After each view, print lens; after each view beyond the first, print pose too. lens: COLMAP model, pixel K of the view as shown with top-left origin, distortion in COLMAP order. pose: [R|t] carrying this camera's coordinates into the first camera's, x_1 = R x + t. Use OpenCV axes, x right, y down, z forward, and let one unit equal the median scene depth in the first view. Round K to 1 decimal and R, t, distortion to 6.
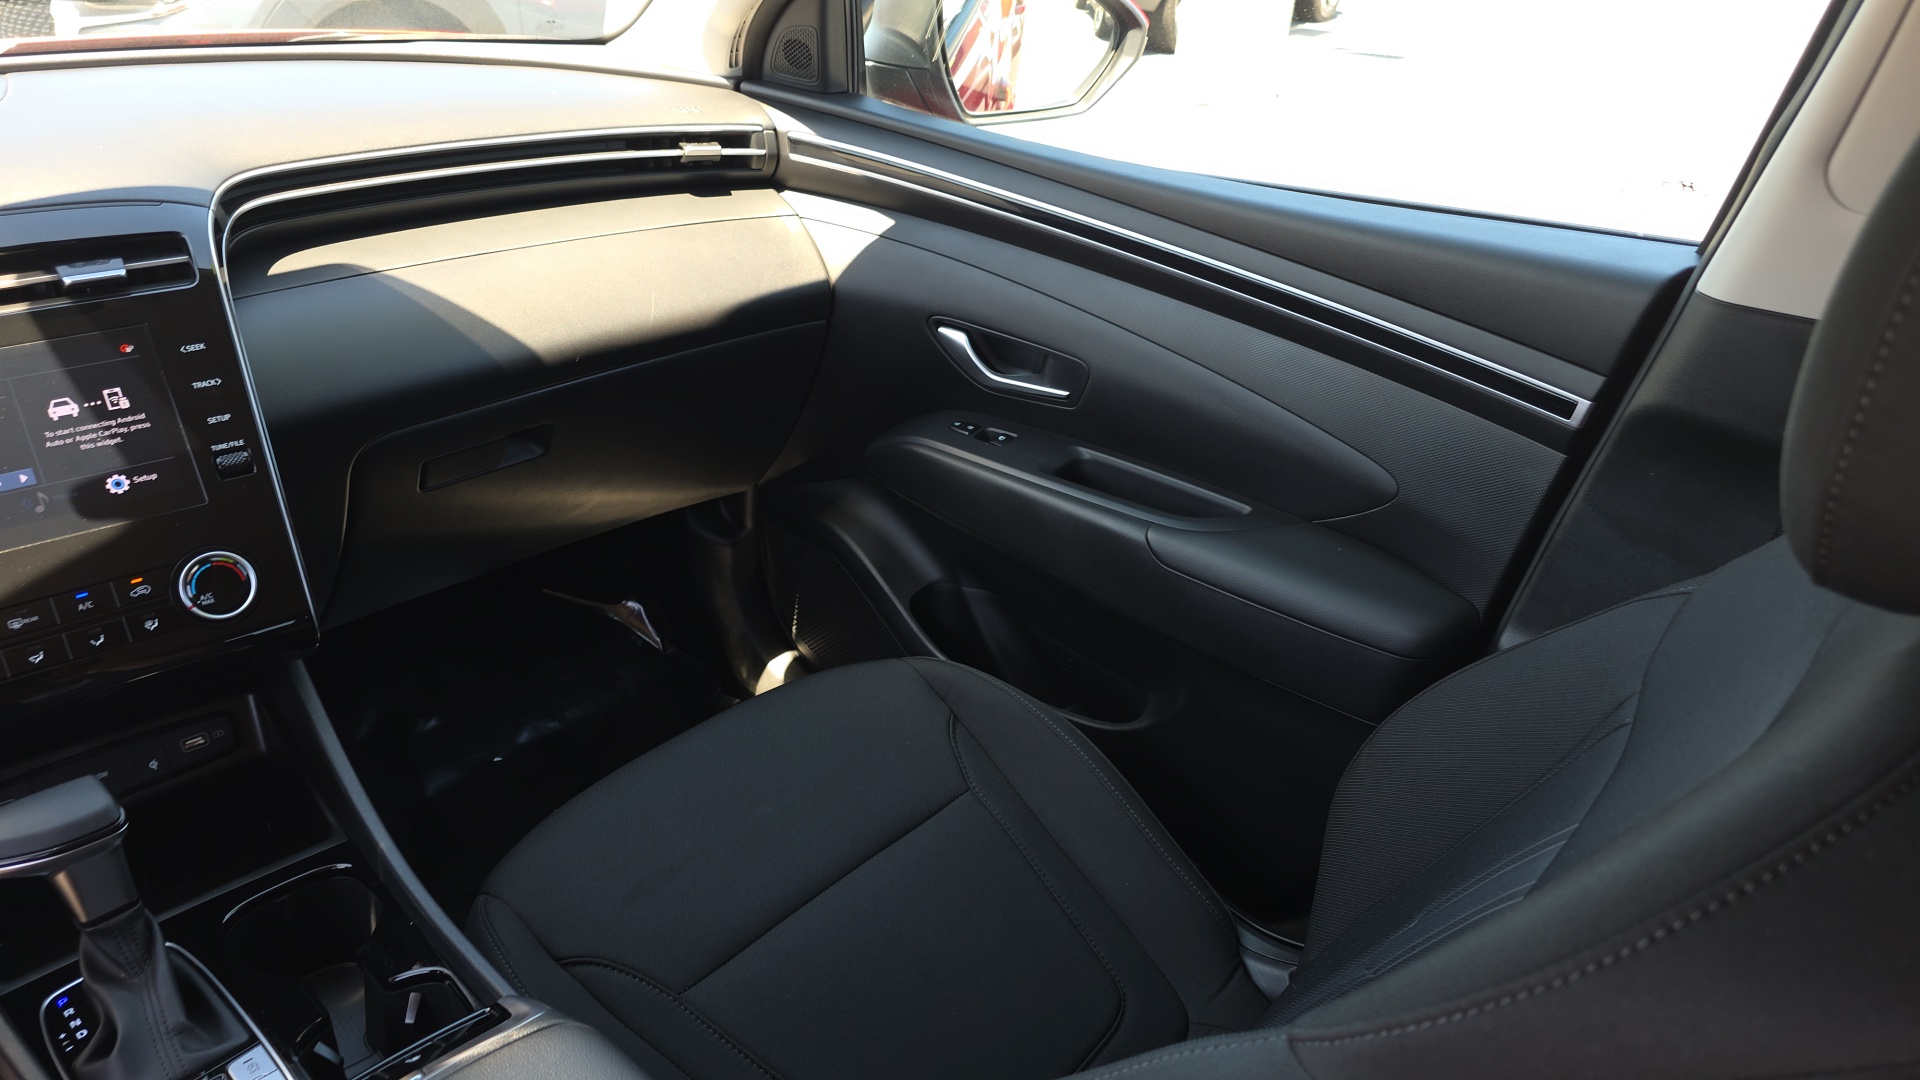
lens RADIAL K [[1313.6, 0, 952.0], [0, 1313.6, 540.1], [0, 0, 1]] dist [0.030093, -0.036149]
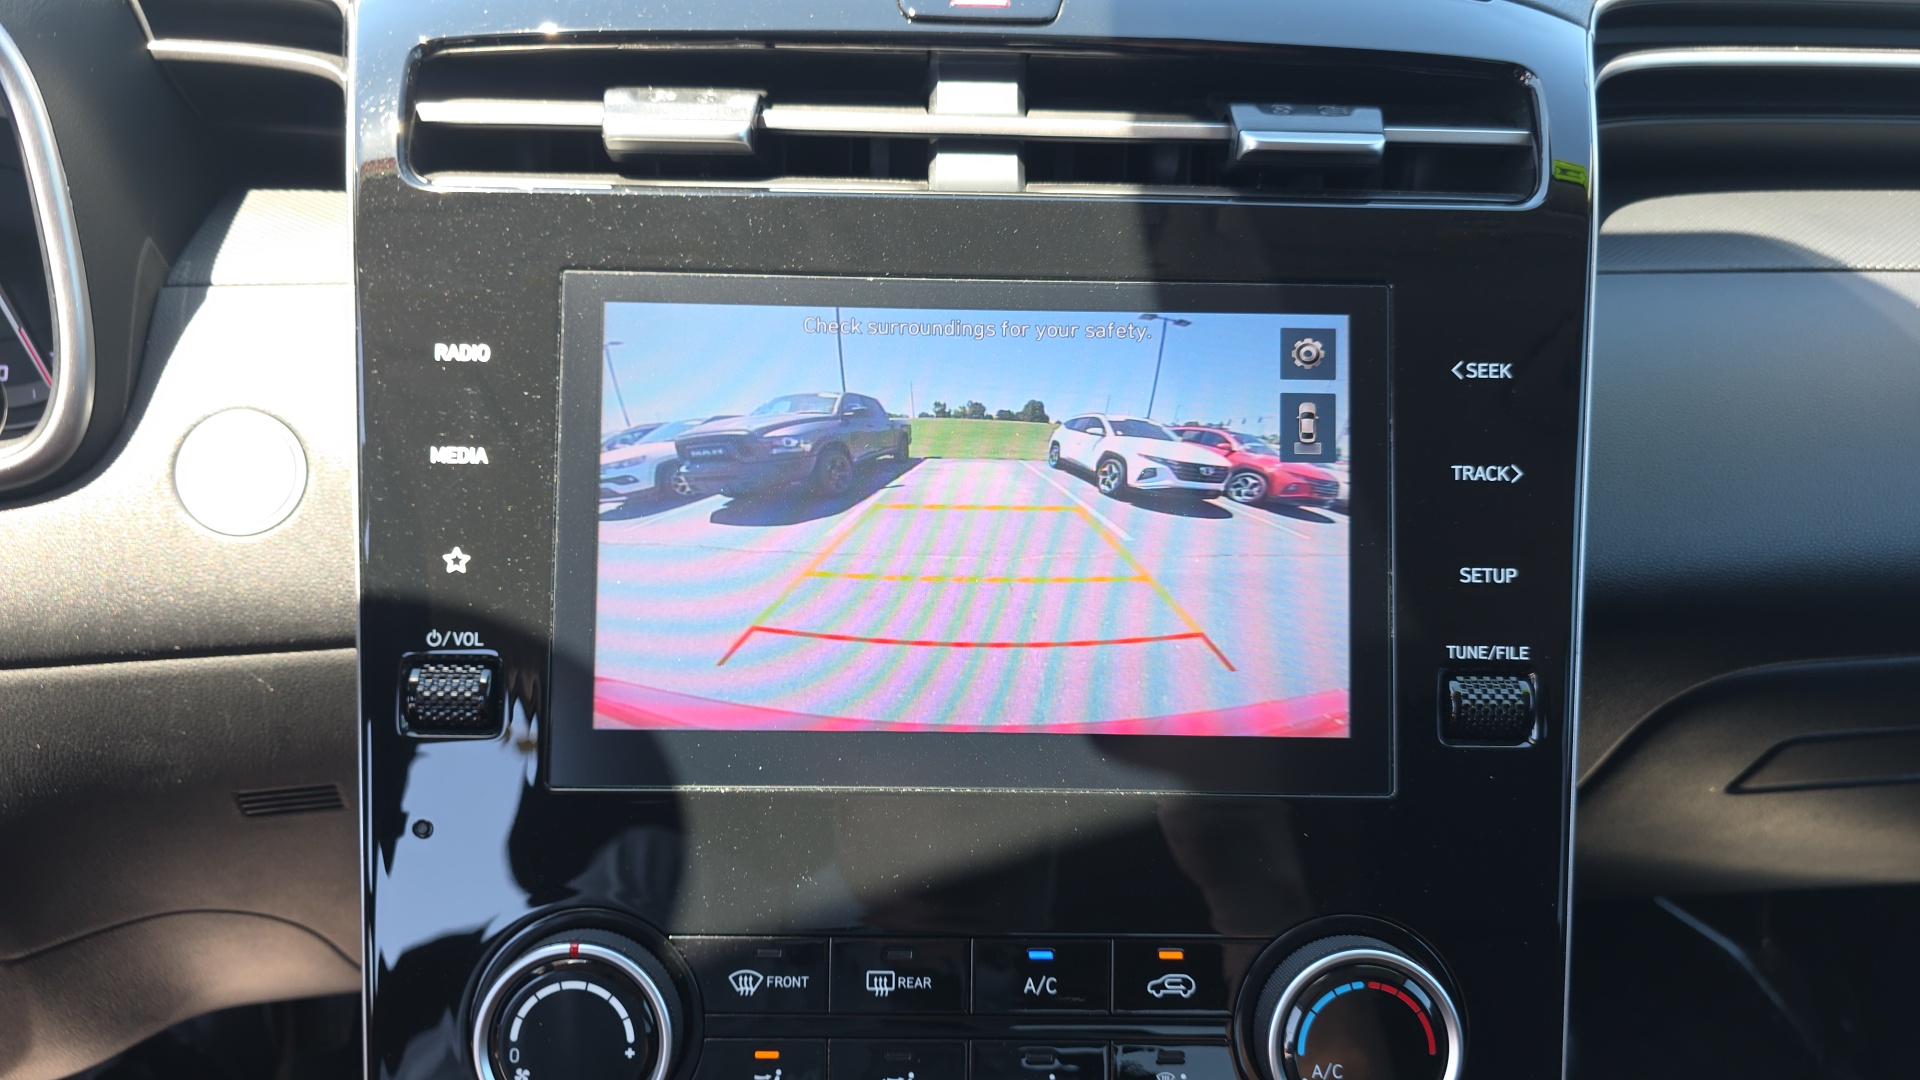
lens RADIAL K [[1415.4, 0, 960.3], [0, 1415.4, 542.2], [0, 0, 1]] dist [0.049441, -0.167392]
pose [[0.775607, 0.256947, -0.576552, -0.443209], [-0.288928, 0.956610, 0.037644, -0.073040], [0.561208, 0.137386, 0.816193, 0.601477]]
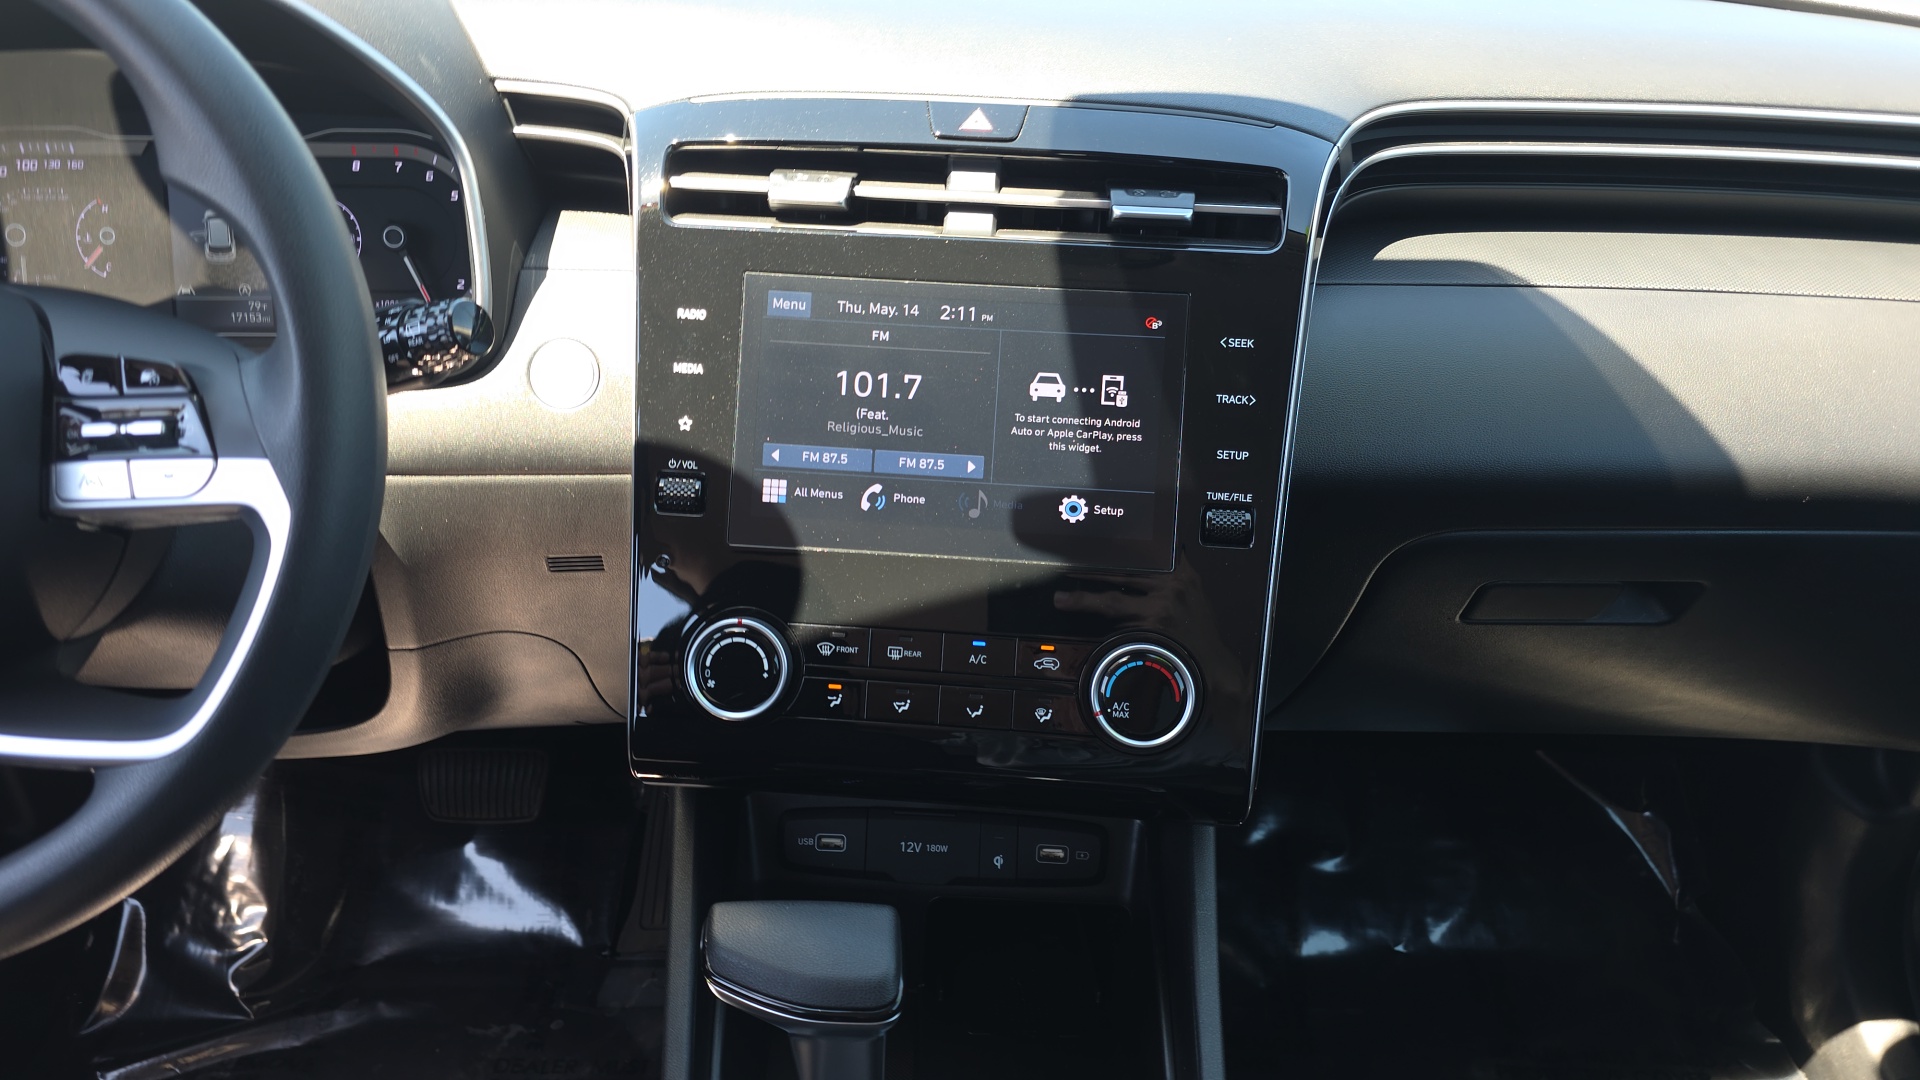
lens RADIAL K [[1309.7, 0, 951.7], [0, 1309.7, 563.0], [0, 0, 1]] dist [0.077185, -0.090296]
pose [[0.712213, 0.323953, -0.622741, -0.227359], [-0.327879, 0.937945, 0.112937, -0.069125], [0.620683, 0.123748, 0.774234, 0.410232]]
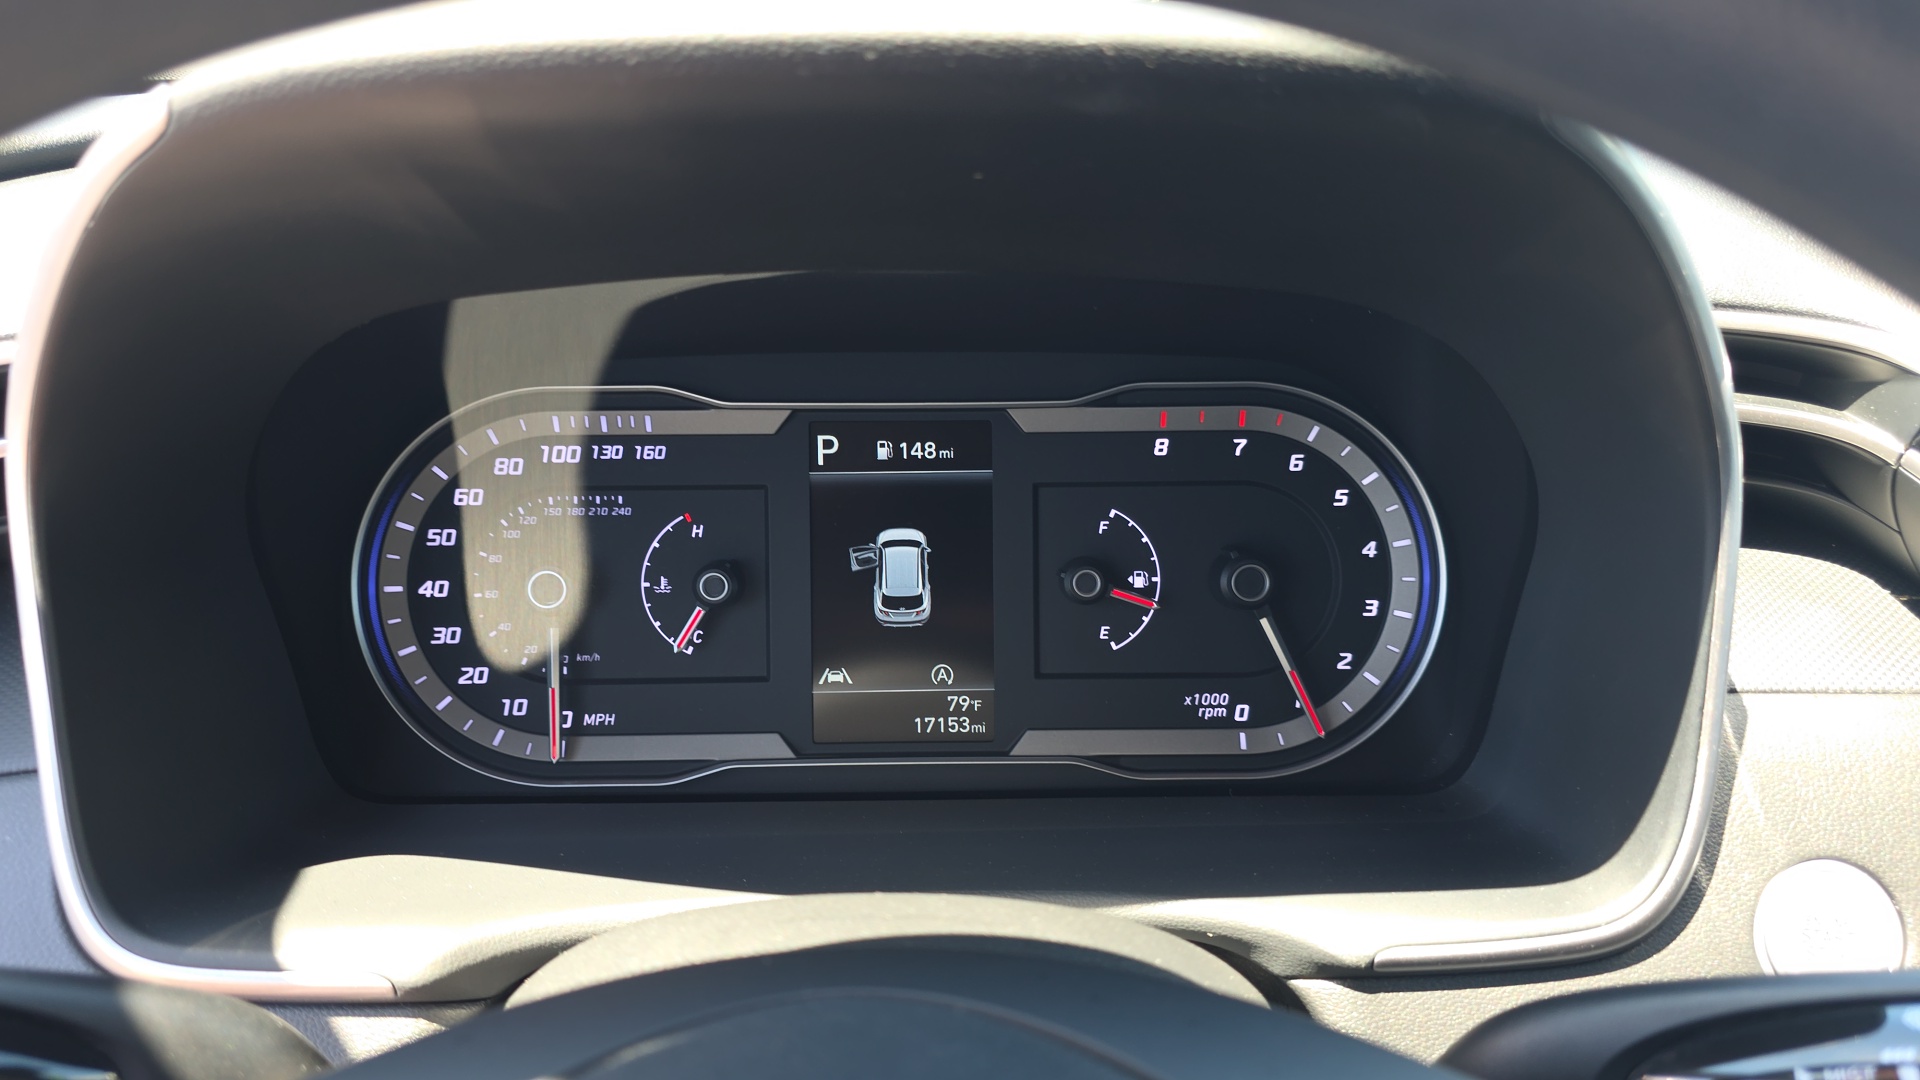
lens RADIAL K [[1362.4, 0, 957.7], [0, 1362.4, 547.8], [0, 0, 1]] dist [0.034785, -0.070313]
pose [[0.693183, 0.253212, -0.674819, -0.801321], [-0.319894, 0.947075, 0.026771, -0.045200], [0.645883, 0.197313, 0.737497, 0.416066]]
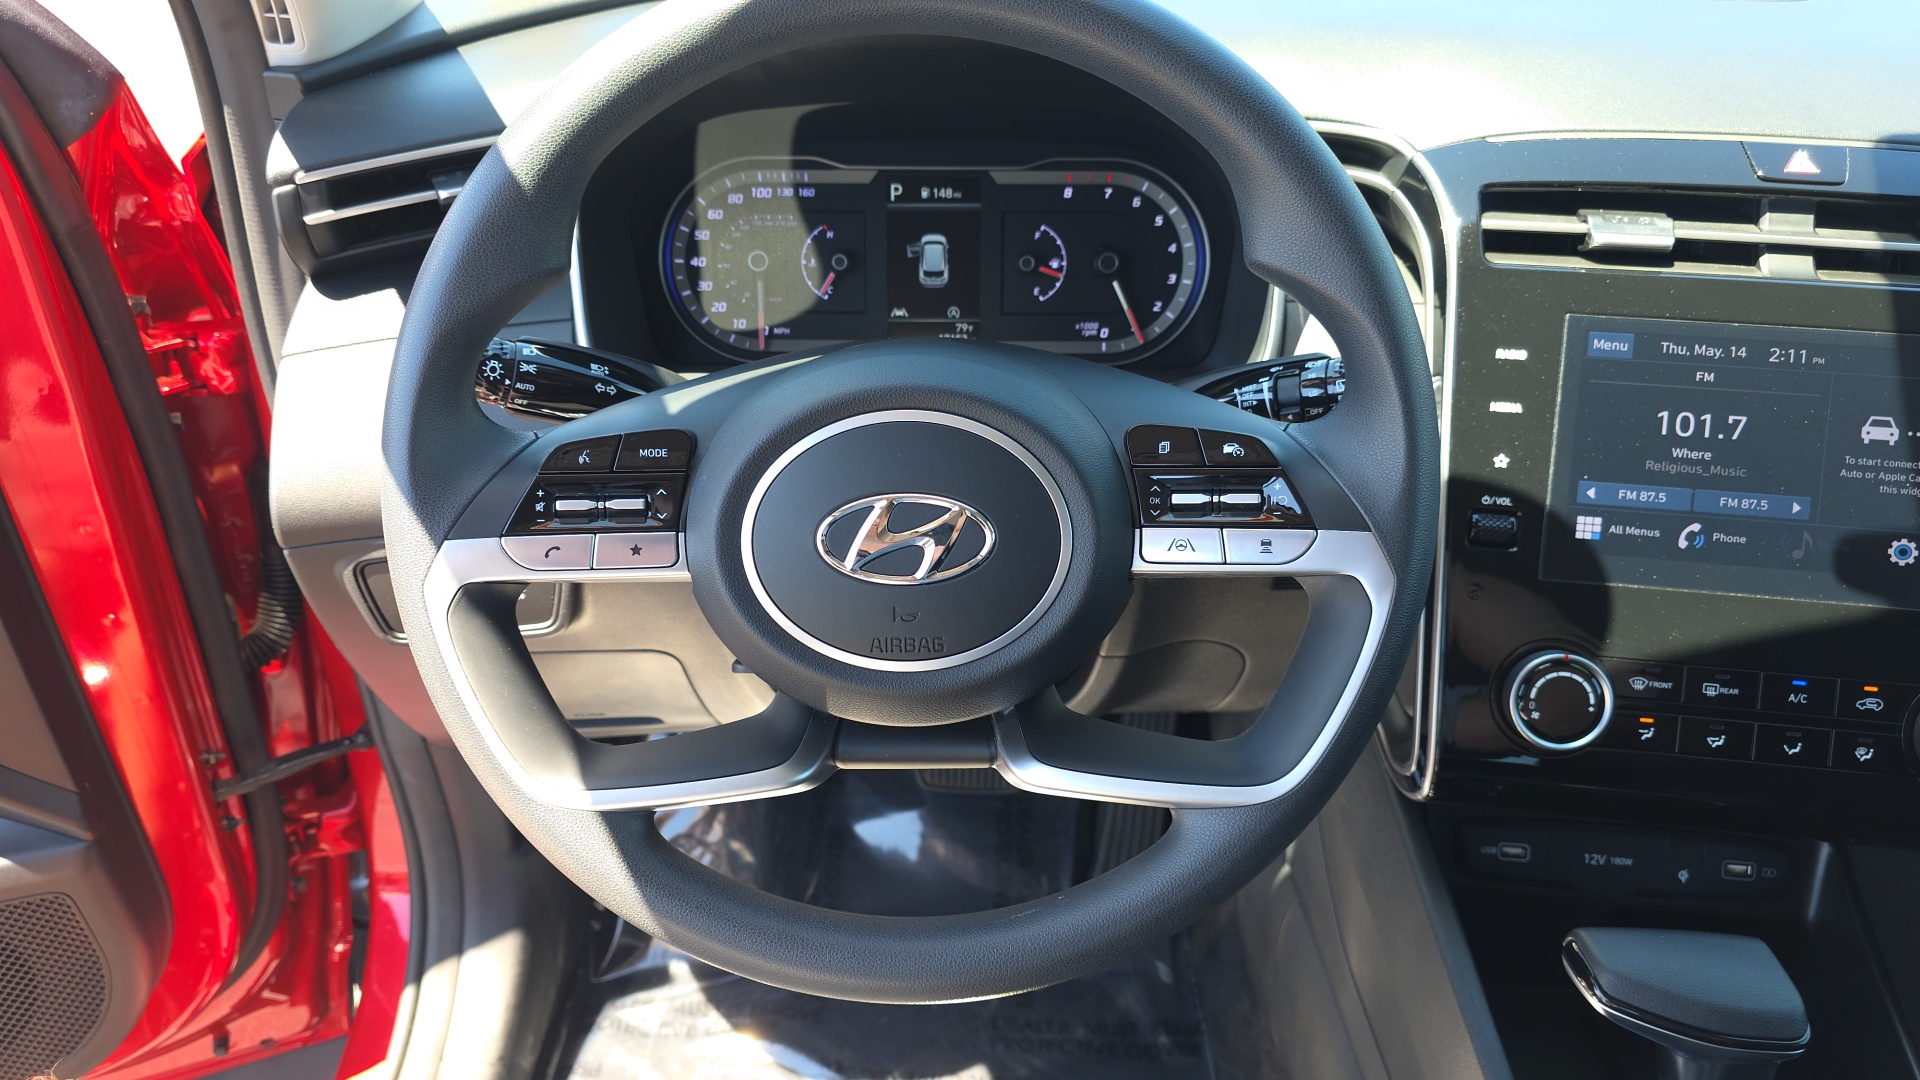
lens RADIAL K [[1310.8, 0, 959.1], [0, 1310.8, 547.6], [0, 0, 1]] dist [0.051470, -0.064239]
pose [[0.666749, 0.362223, -0.651337, -0.485090], [-0.334366, 0.926441, 0.172936, 0.001363], [0.666067, 0.102480, 0.738819, 0.141313]]
